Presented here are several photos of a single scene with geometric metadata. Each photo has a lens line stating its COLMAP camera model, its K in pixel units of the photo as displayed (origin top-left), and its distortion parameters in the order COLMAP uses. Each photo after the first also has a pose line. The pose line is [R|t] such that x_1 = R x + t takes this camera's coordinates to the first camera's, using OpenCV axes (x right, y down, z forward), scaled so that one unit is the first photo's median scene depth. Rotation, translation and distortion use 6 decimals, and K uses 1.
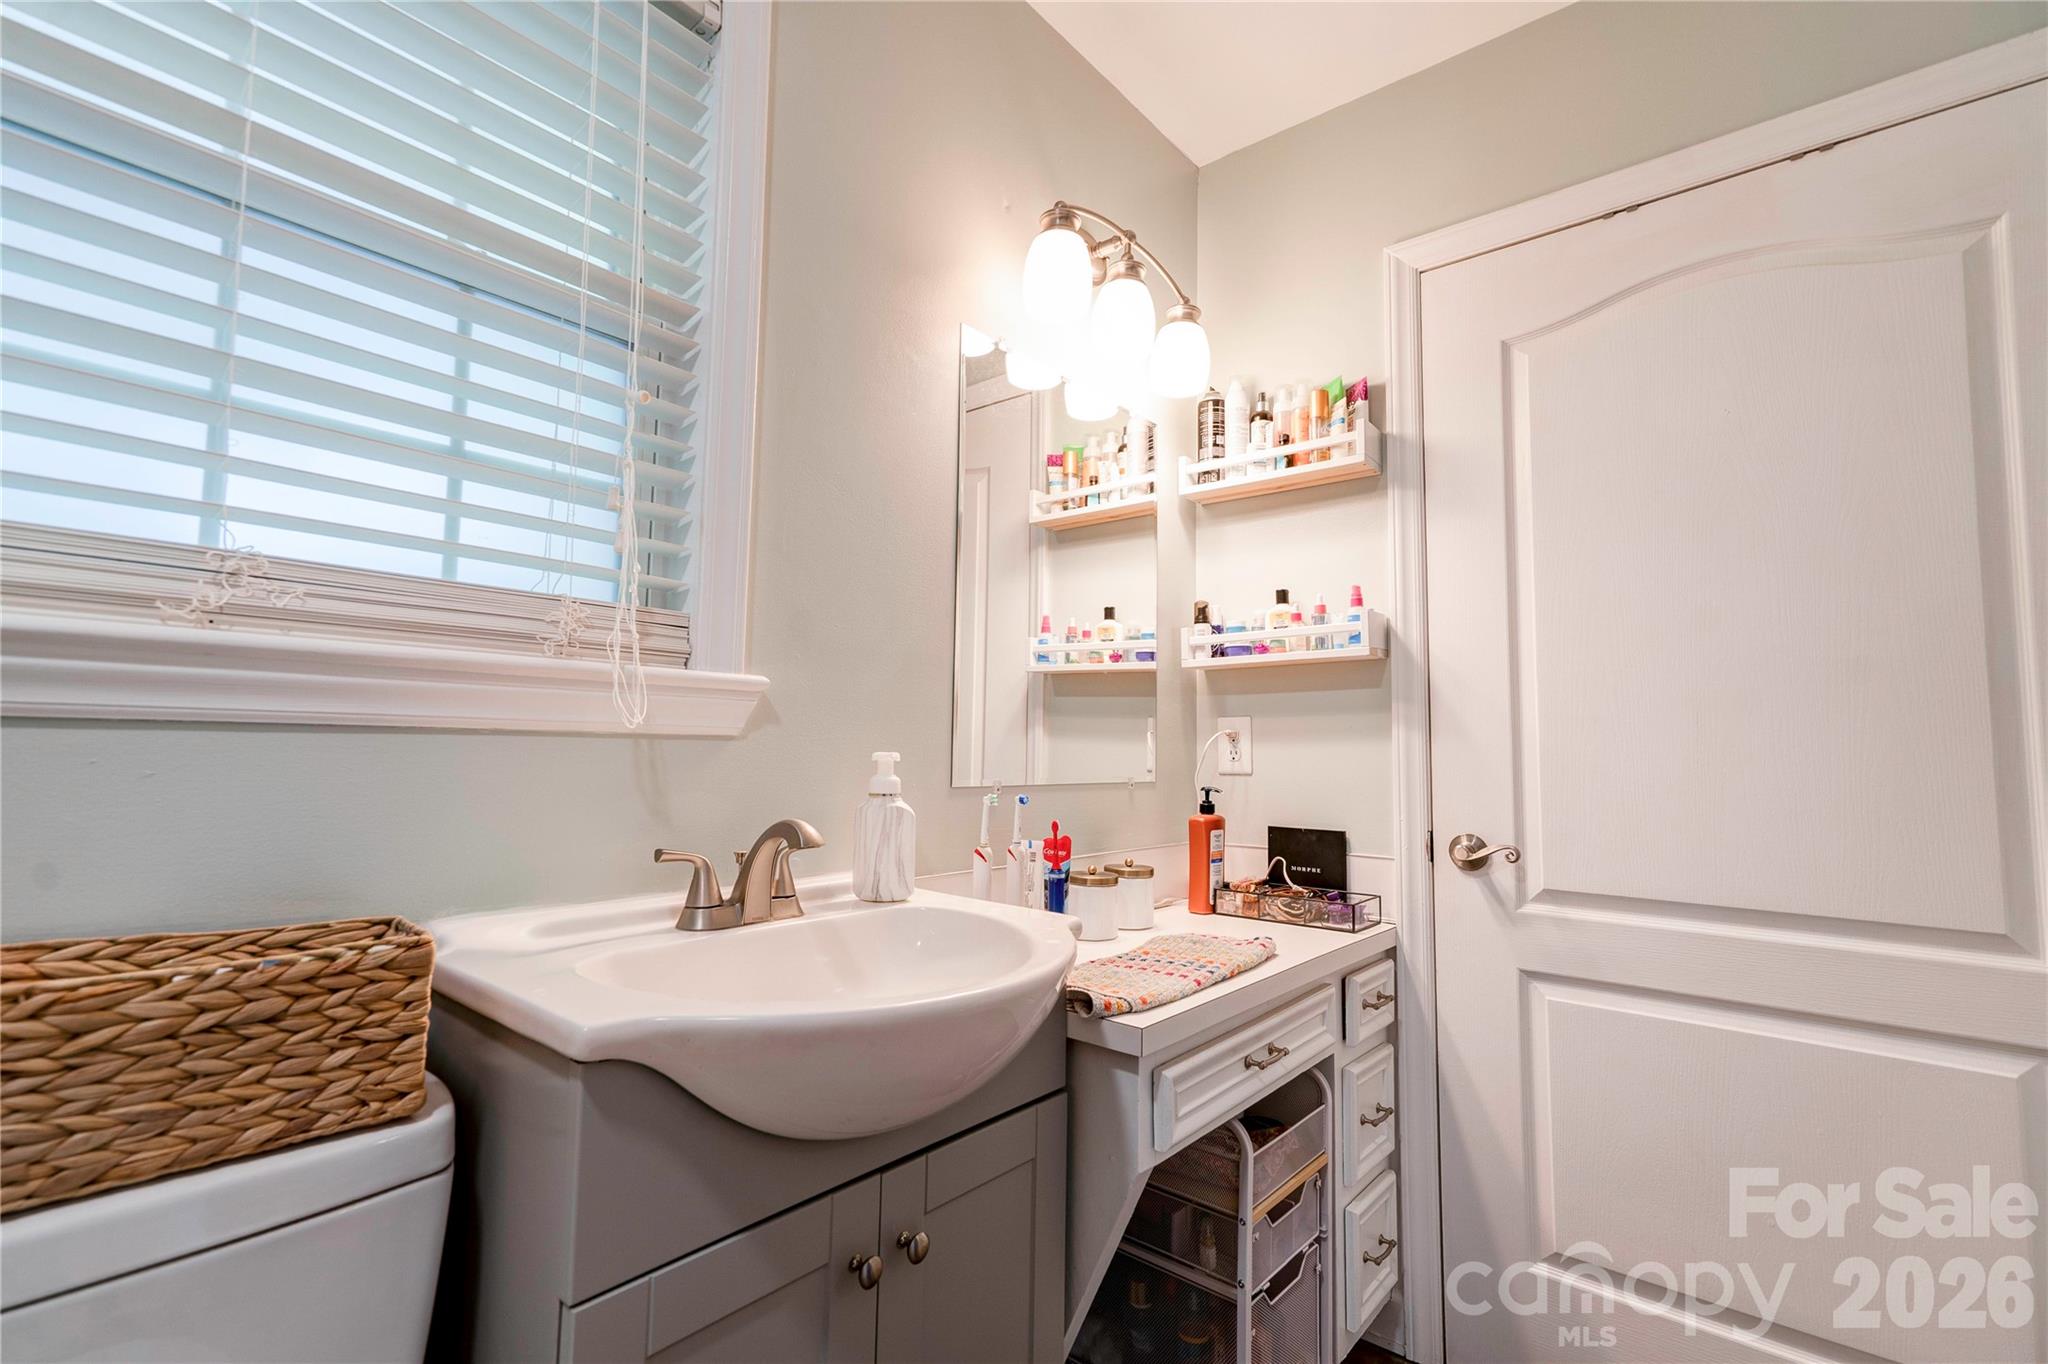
lens RADIAL K [[935.6, 0, 1010.9], [0, 935.6, 683.1], [0, 0, 1]] dist [0.001992, 0.010550]
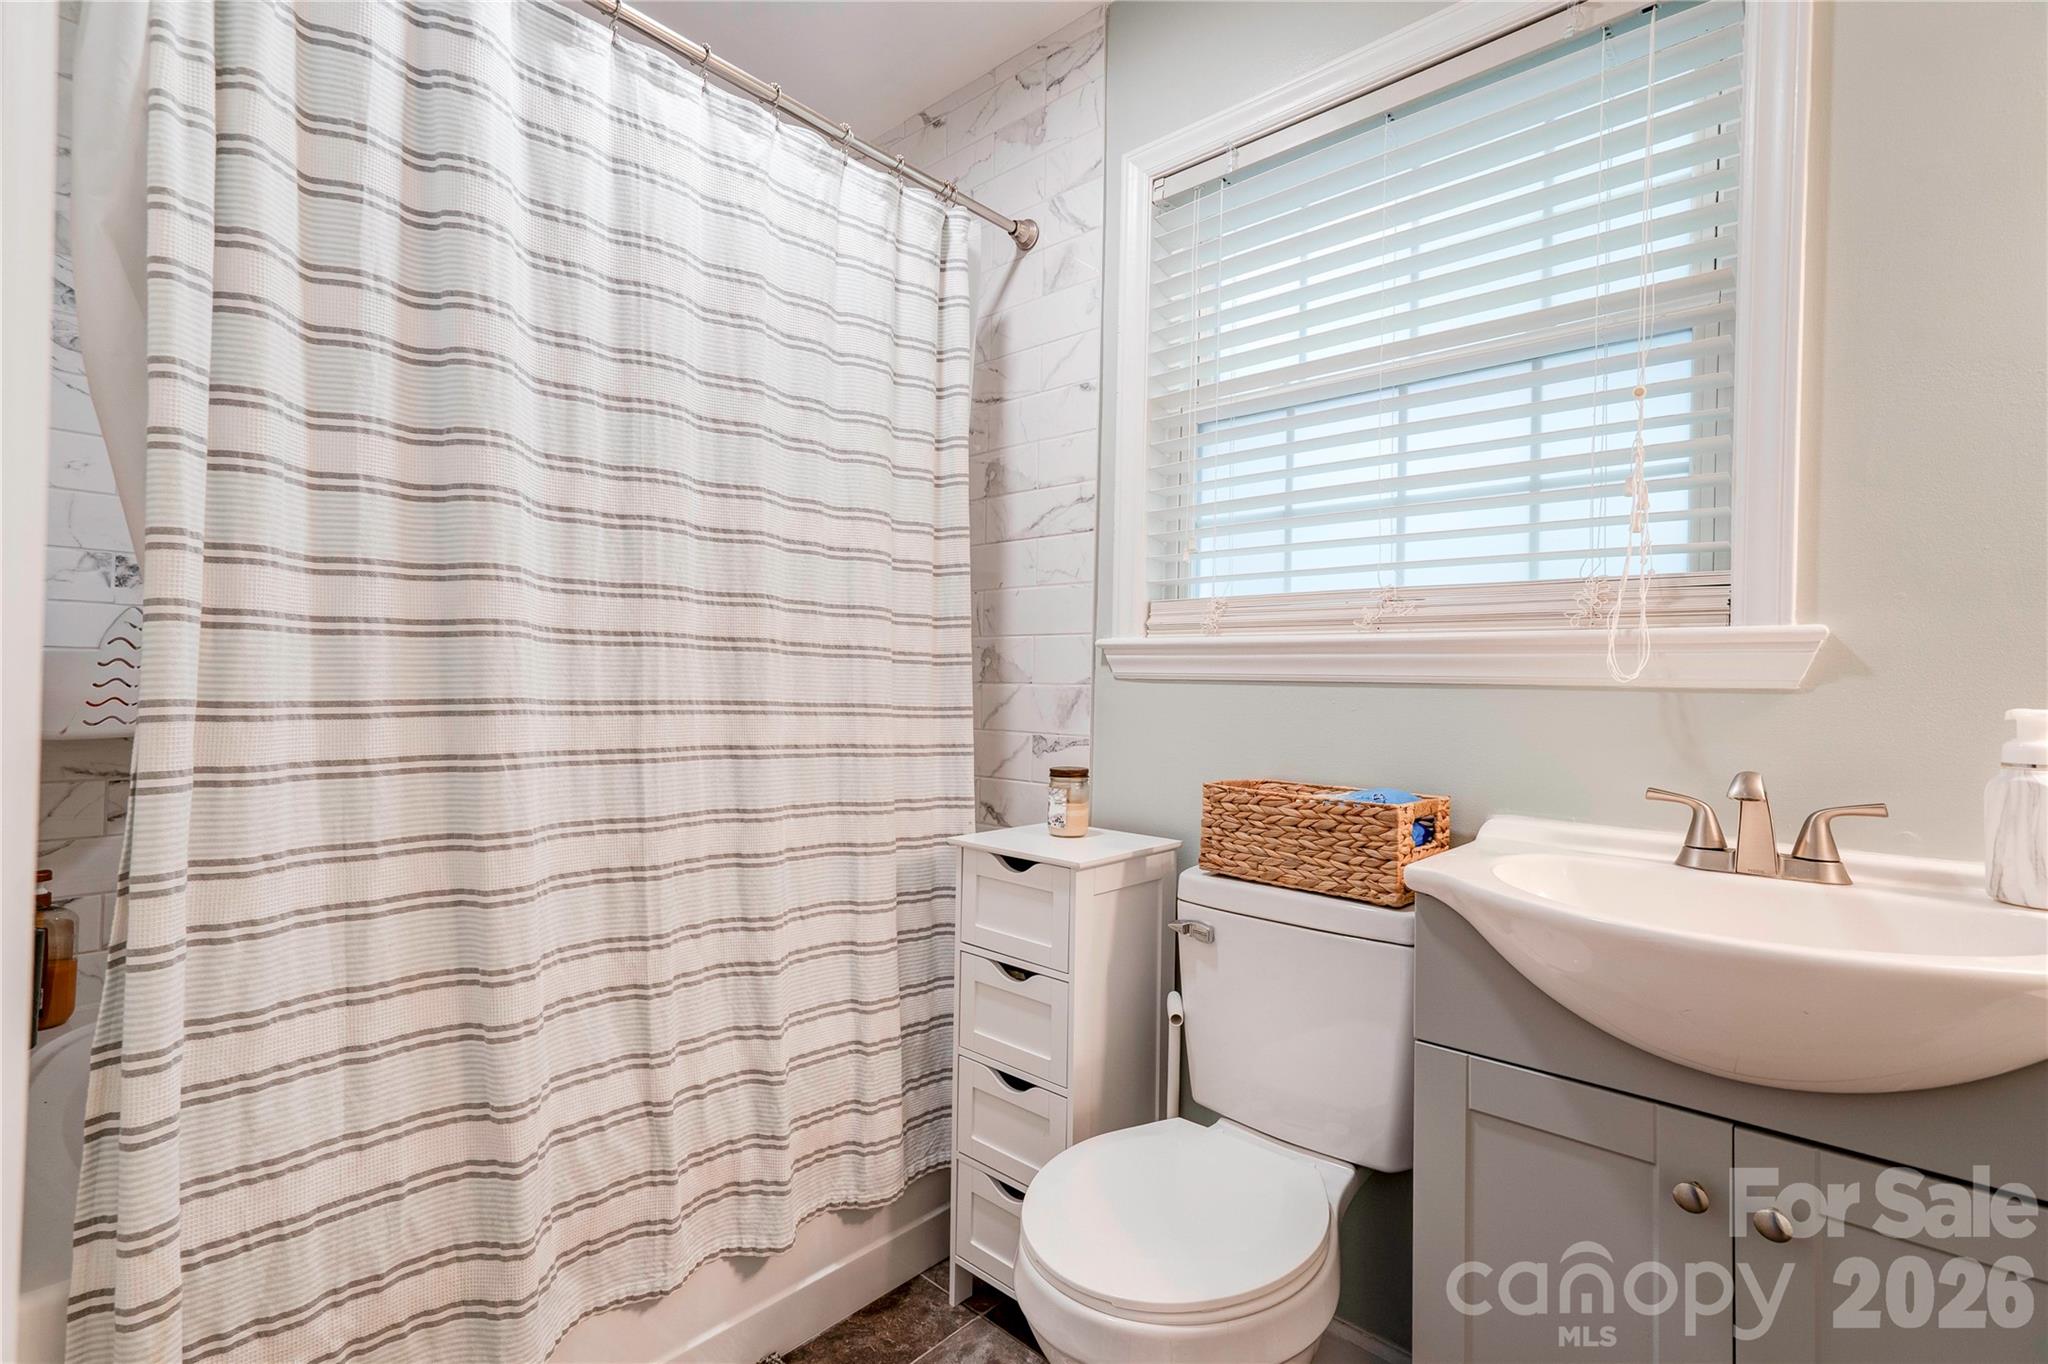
lens RADIAL K [[935.6, 0, 1010.9], [0, 935.6, 683.1], [0, 0, 1]] dist [0.001992, 0.010550]
pose [[-0.036011, -0.033040, -0.998805, 0.800855], [0.039141, 0.998640, -0.034446, 0.059408], [0.998585, -0.040335, -0.034669, 0.271901]]
